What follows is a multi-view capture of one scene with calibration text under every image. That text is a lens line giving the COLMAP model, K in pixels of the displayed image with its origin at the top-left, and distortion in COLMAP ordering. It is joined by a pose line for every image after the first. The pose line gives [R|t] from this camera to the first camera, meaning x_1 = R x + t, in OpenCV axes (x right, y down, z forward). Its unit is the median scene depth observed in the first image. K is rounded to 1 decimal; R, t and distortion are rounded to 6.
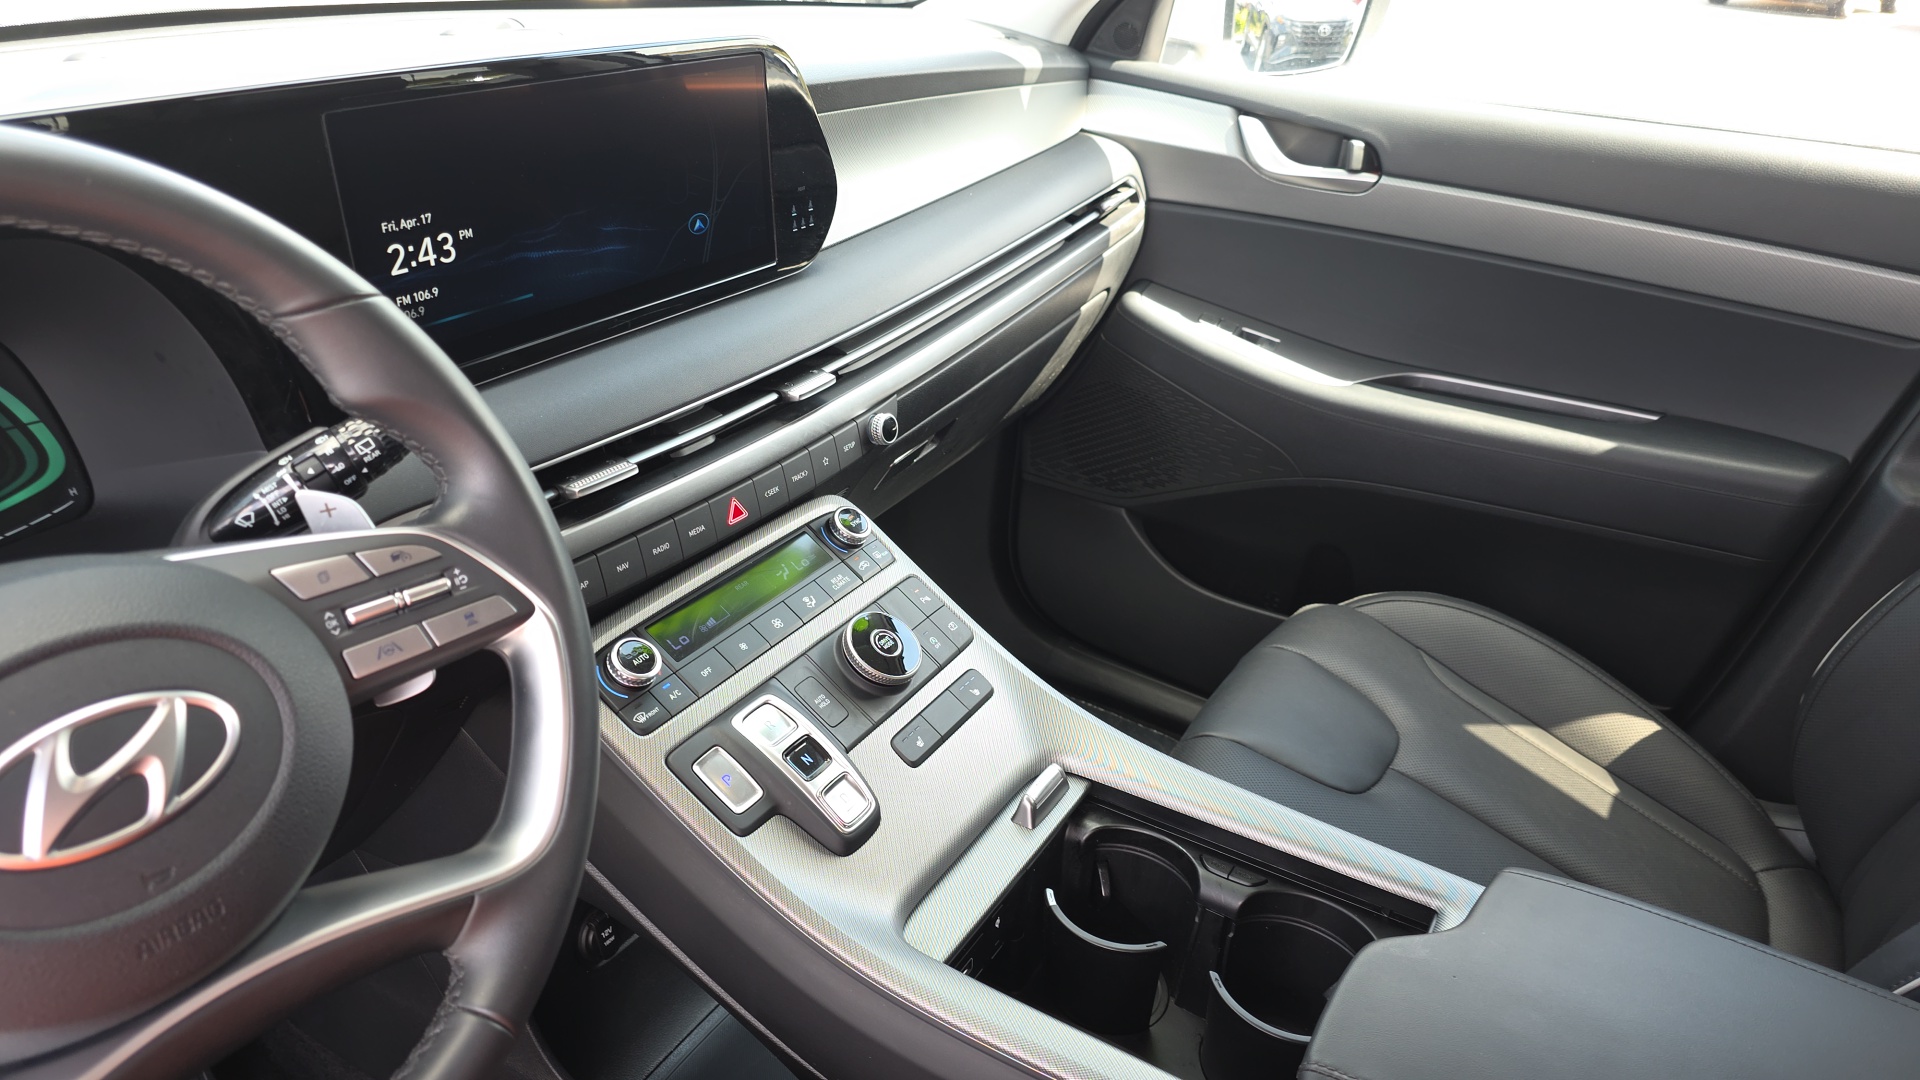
lens RADIAL K [[1304.9, 0, 961.4], [0, 1304.9, 536.2], [0, 0, 1]] dist [0.072635, -0.090987]
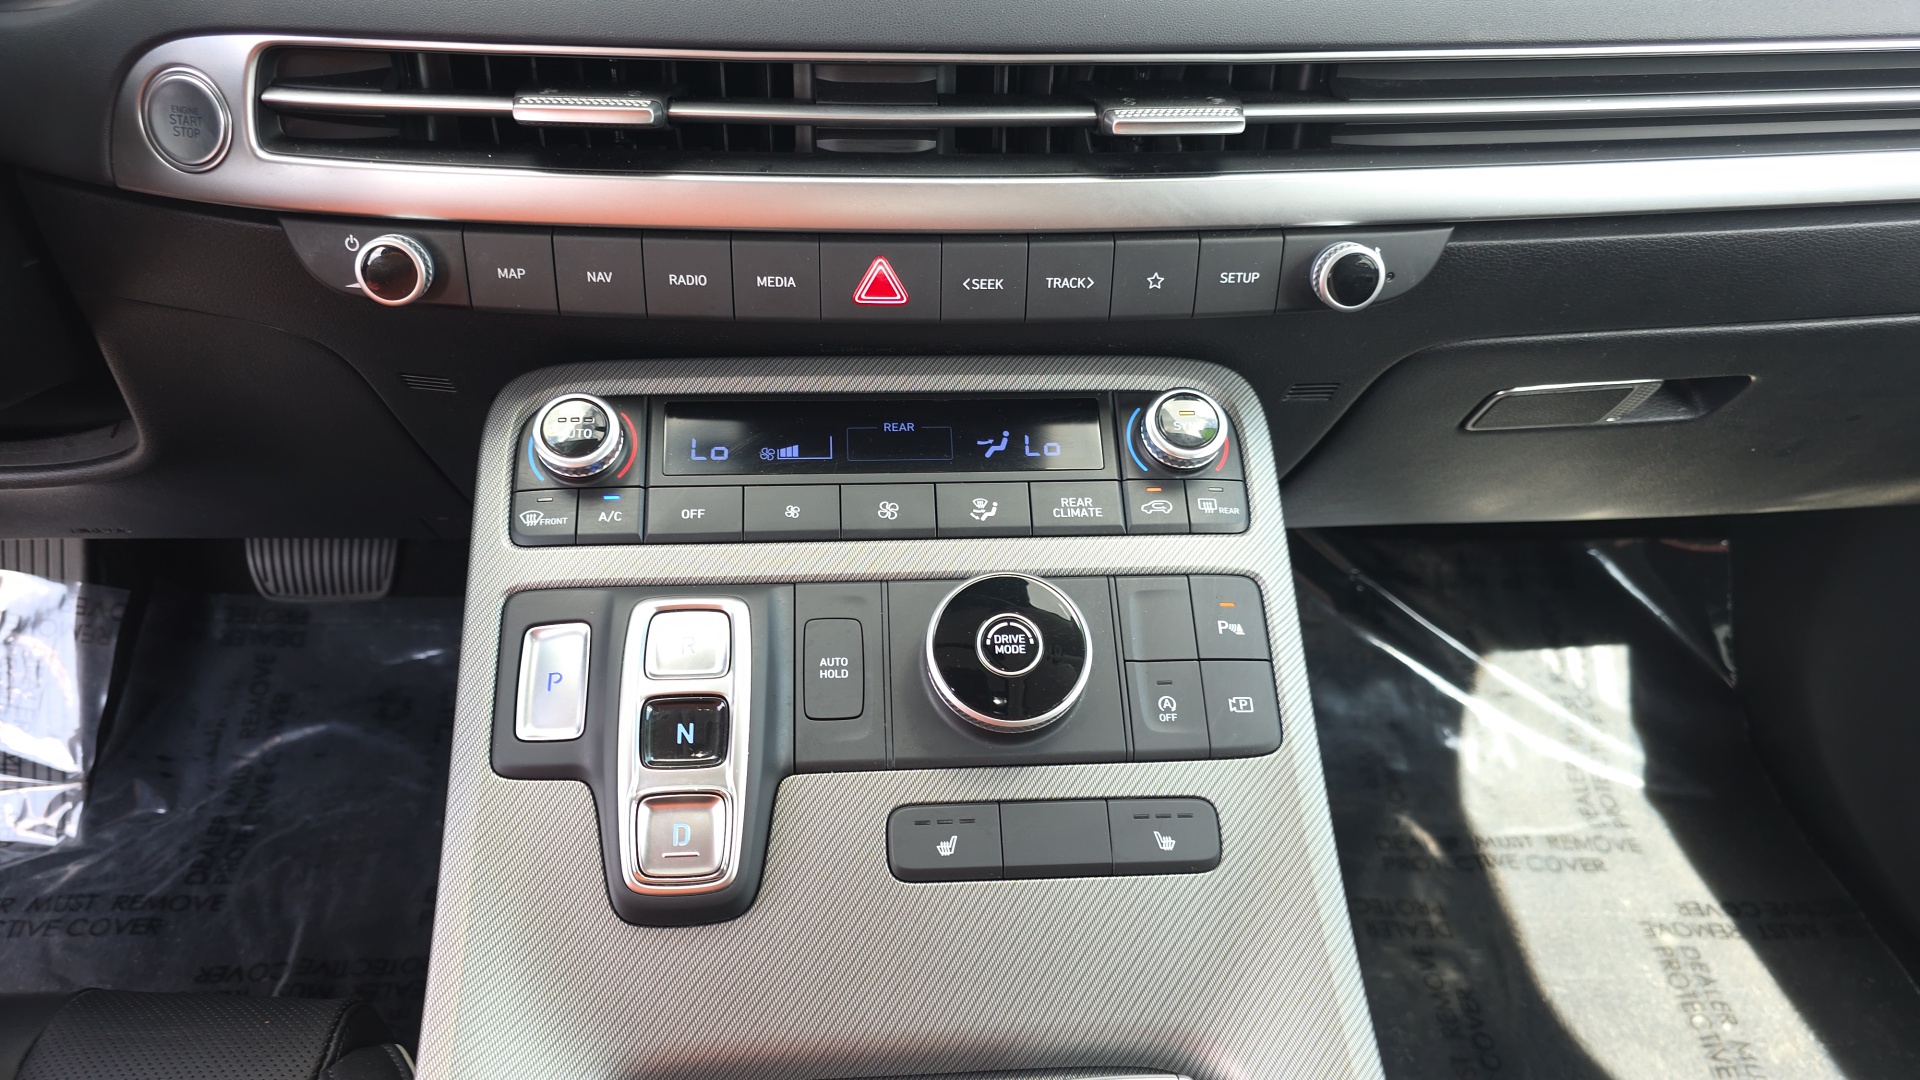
lens RADIAL K [[1317.3, 0, 943.5], [0, 1317.3, 546.5], [0, 0, 1]] dist [0.078010, -0.123000]
pose [[0.572877, 0.462145, -0.676930, 0.249066], [-0.378922, 0.881659, 0.281238, -0.082737], [0.726794, 0.095389, 0.680199, 0.622436]]
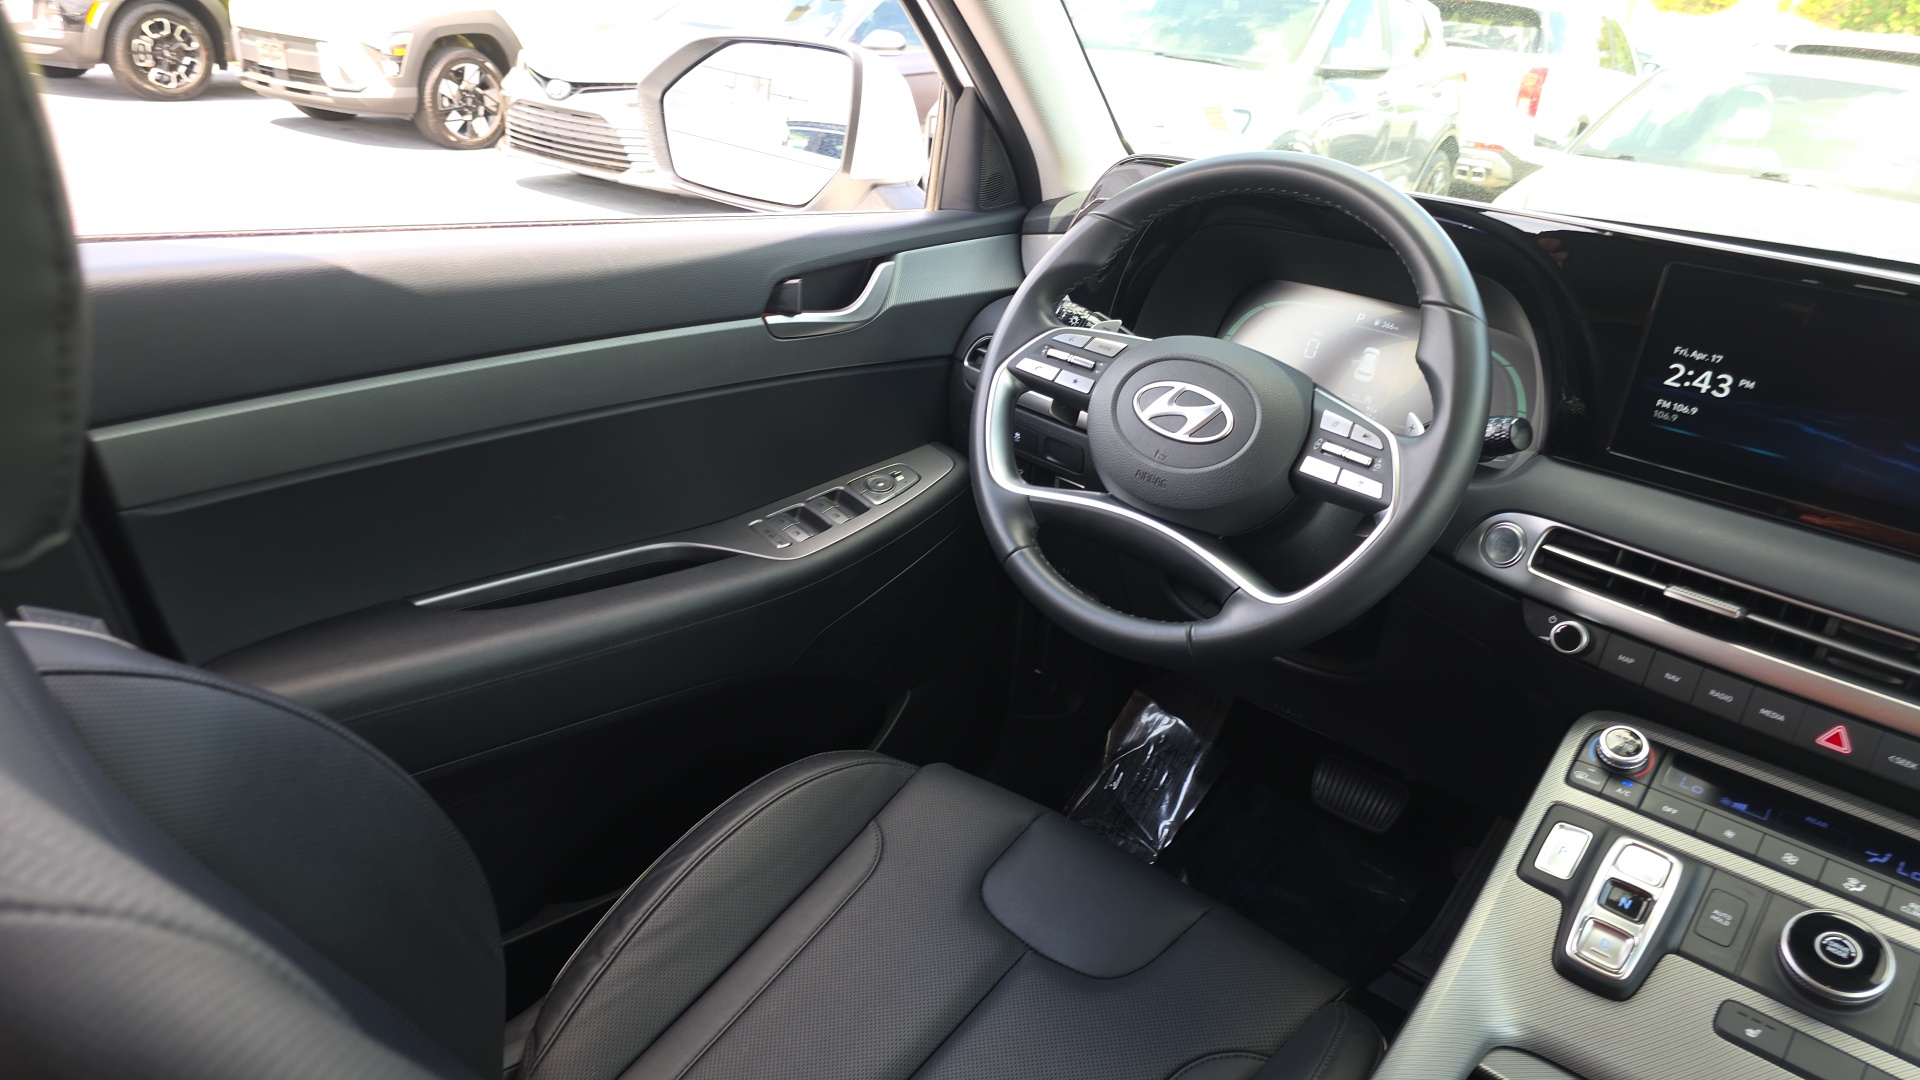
lens RADIAL K [[1297.5, 0, 950.4], [0, 1297.5, 532.0], [0, 0, 1]] dist [0.052224, -0.055603]
pose [[-0.162442, 0.299947, -0.940024, 0.764854], [-0.552742, 0.761507, 0.338502, -0.097449], [0.817367, 0.574578, 0.042093, 0.313873]]
